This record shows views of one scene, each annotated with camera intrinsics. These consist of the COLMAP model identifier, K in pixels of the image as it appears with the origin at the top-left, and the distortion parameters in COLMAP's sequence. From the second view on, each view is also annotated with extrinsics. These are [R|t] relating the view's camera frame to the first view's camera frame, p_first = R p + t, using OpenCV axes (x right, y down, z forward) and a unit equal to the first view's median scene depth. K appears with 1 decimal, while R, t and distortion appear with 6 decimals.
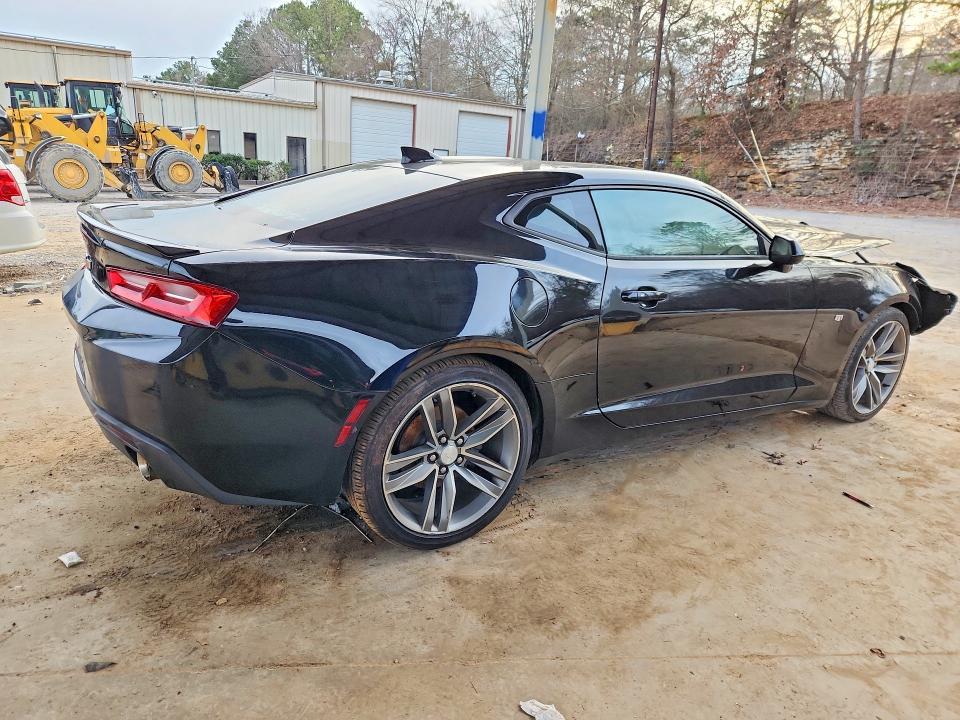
lens RADIAL K [[661.3, 0, 479.0], [0, 661.3, 359.1], [0, 0, 1]] dist [0.025616, -0.017646]
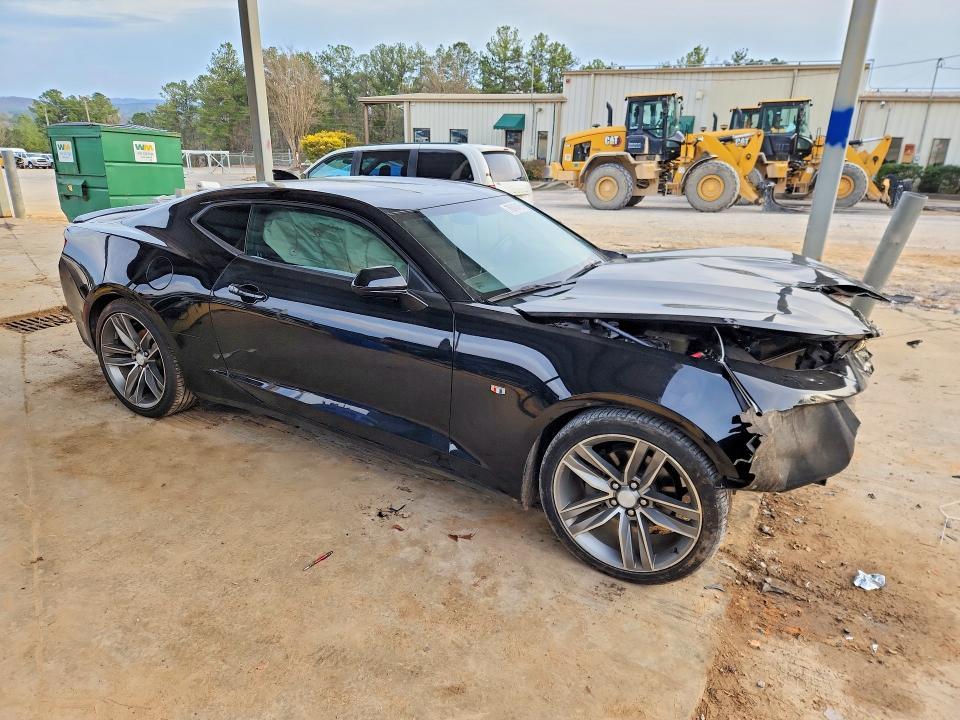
lens RADIAL K [[661.3, 0, 463.3], [0, 661.3, 360.3], [0, 0, 1]] dist [0.025616, -0.017646]
pose [[0.451144, 0.238725, -0.859930, 1.265342], [-0.253053, 0.958231, 0.133256, -0.199030], [0.855823, 0.157490, 0.492710, 0.642271]]
